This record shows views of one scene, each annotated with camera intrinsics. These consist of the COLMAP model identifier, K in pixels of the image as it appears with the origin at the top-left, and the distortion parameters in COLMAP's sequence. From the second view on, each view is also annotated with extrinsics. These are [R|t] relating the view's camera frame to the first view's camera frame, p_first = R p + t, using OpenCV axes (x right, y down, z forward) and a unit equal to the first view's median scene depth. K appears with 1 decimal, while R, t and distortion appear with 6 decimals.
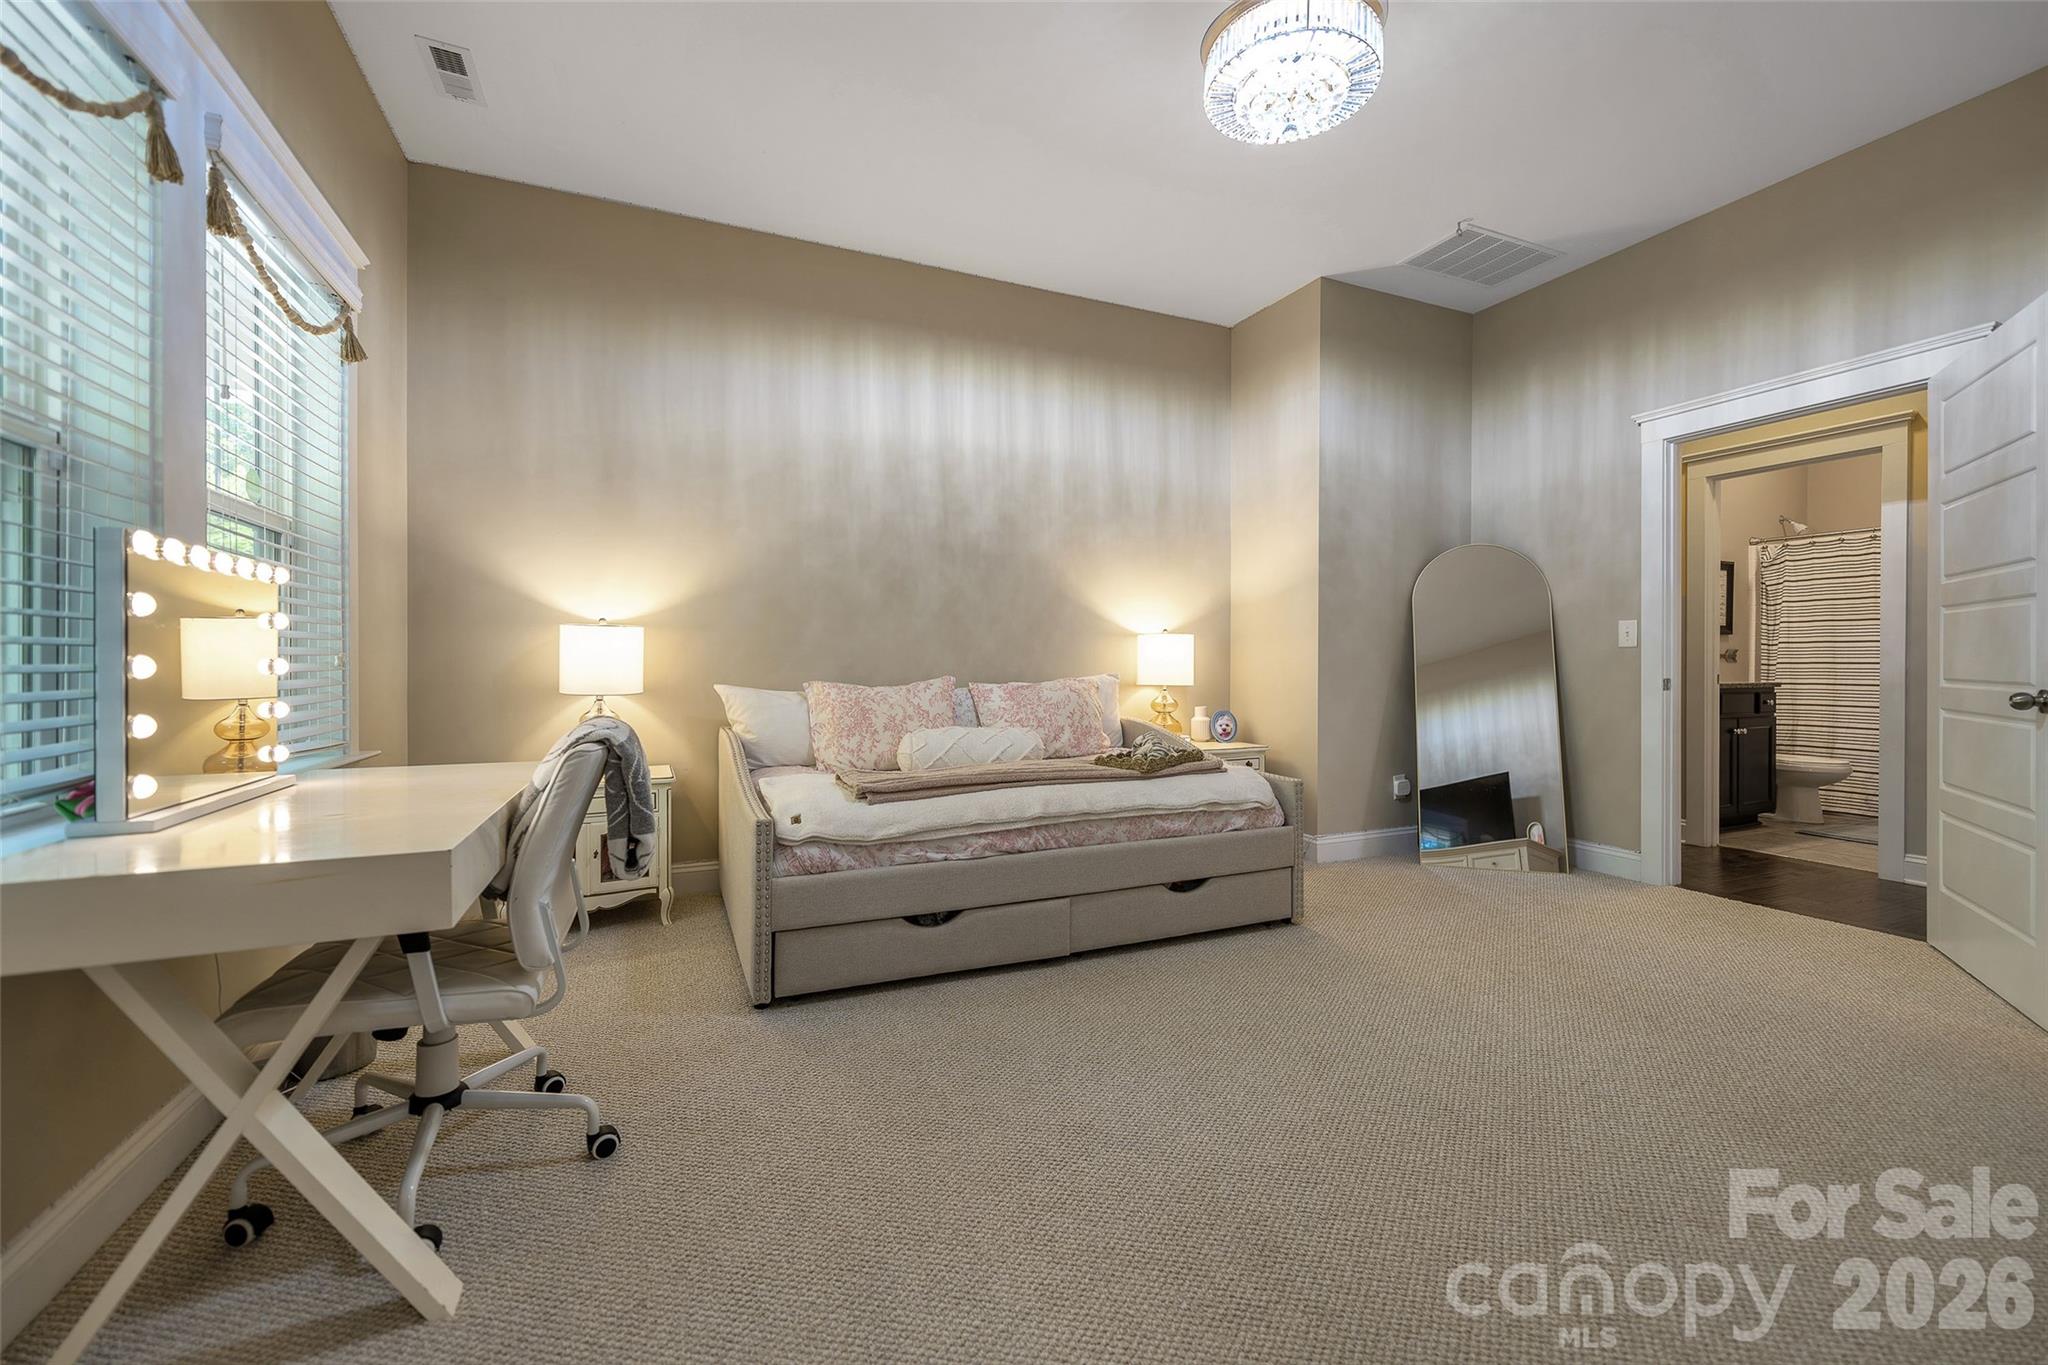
lens RADIAL K [[841.8, 0, 1037.0], [0, 841.8, 659.3], [0, 0, 1]] dist [0.000254, -0.000069]
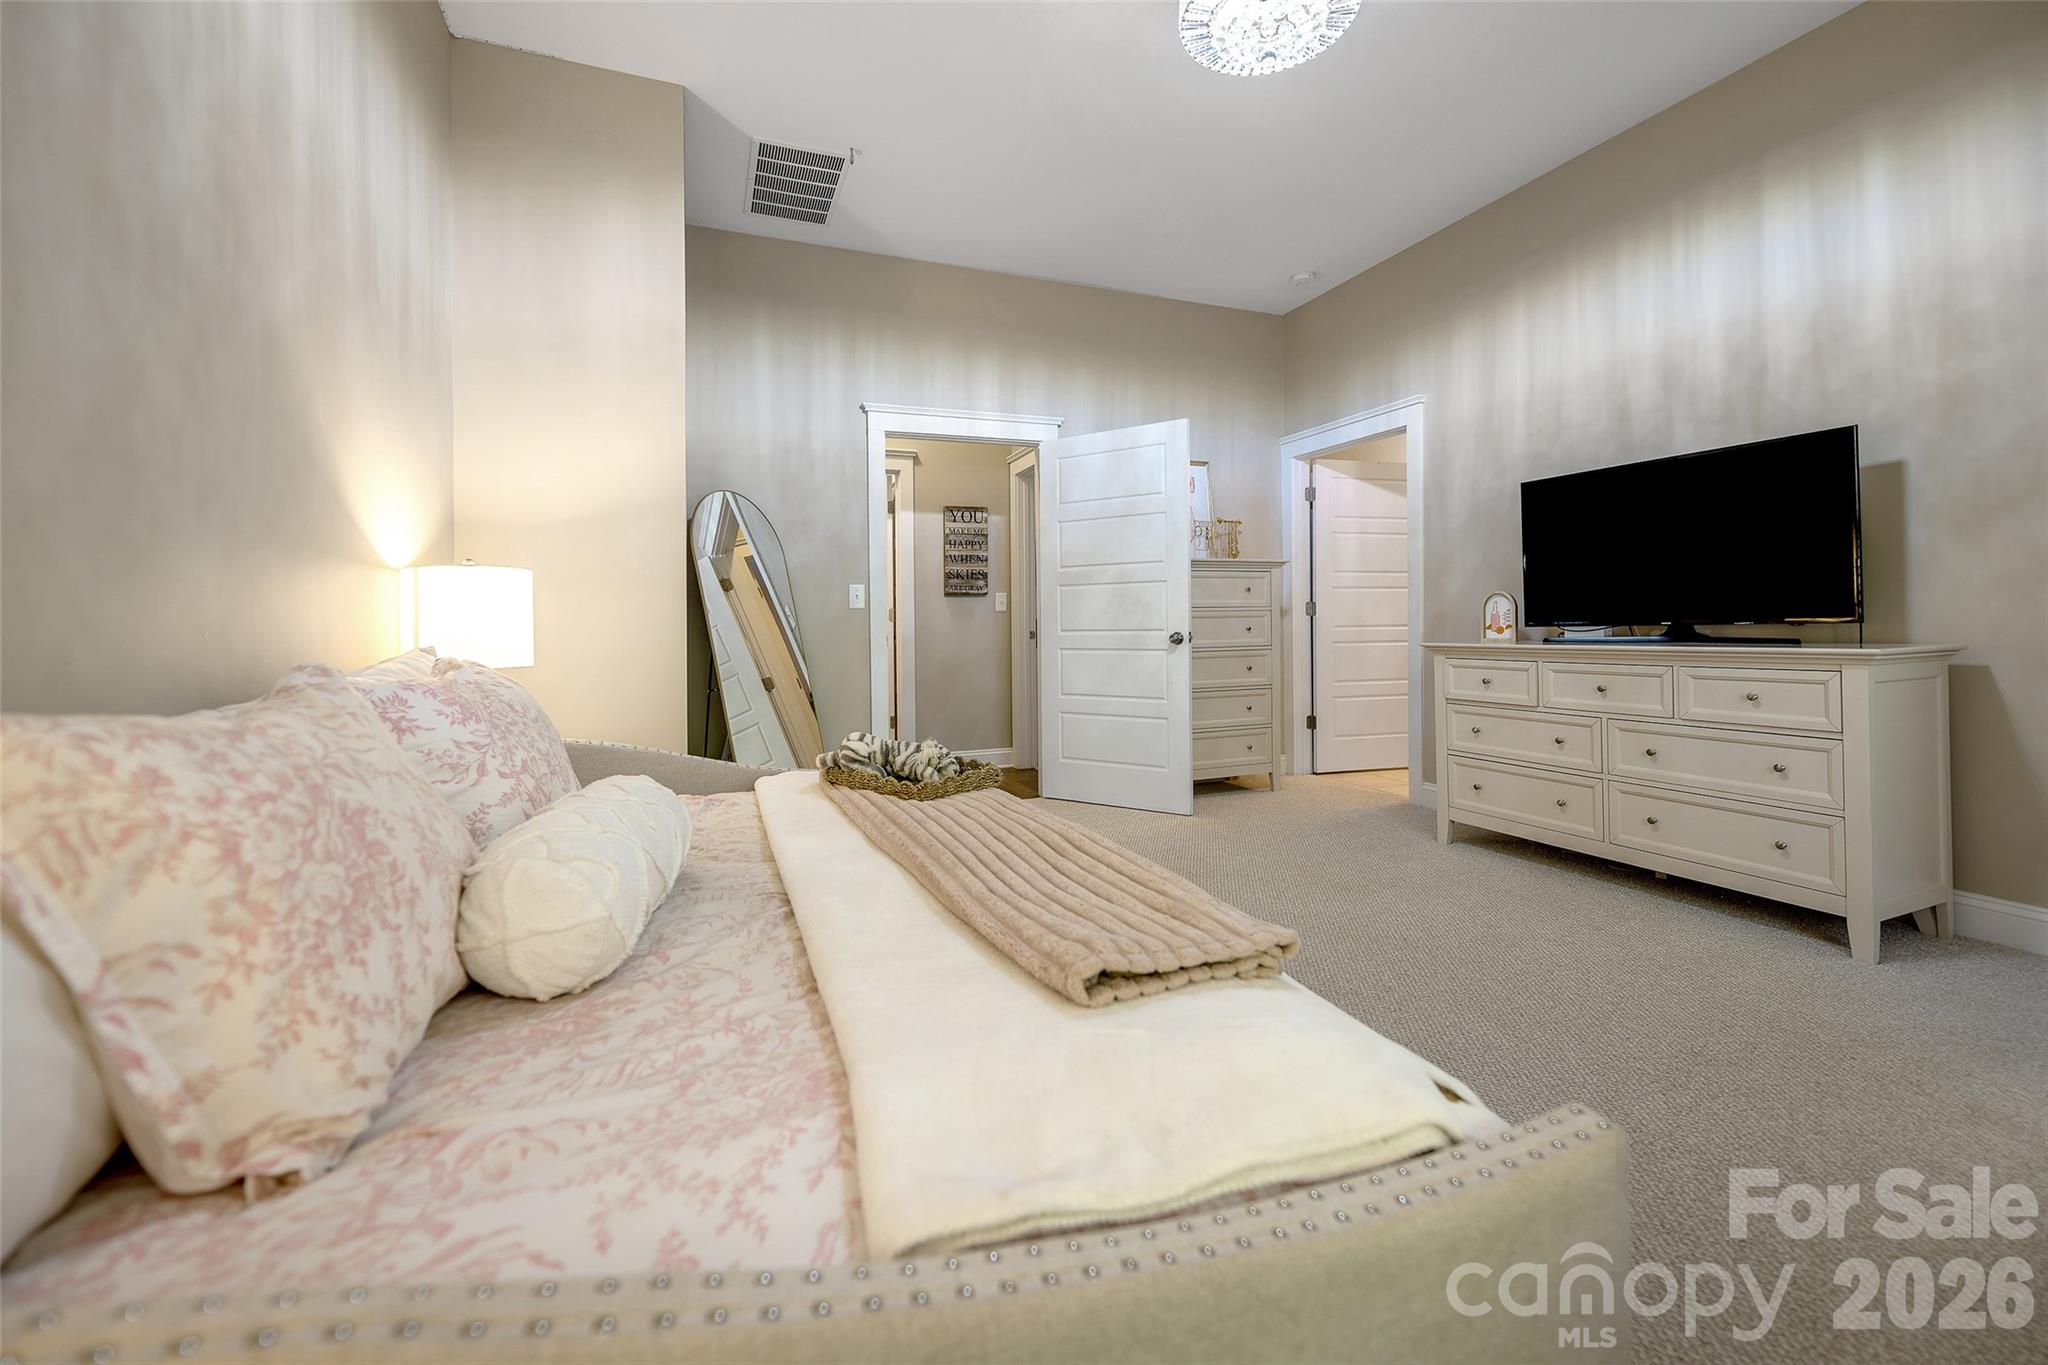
lens RADIAL K [[838.0, 0, 1022.3], [0, 838.0, 613.3], [0, 0, 1]] dist [0.000596, 0.000022]
pose [[0.051269, 0.013204, 0.998598, -0.424482], [0.003715, 0.999903, -0.013412, 0.007799], [-0.998678, 0.004398, 0.051215, 0.797059]]
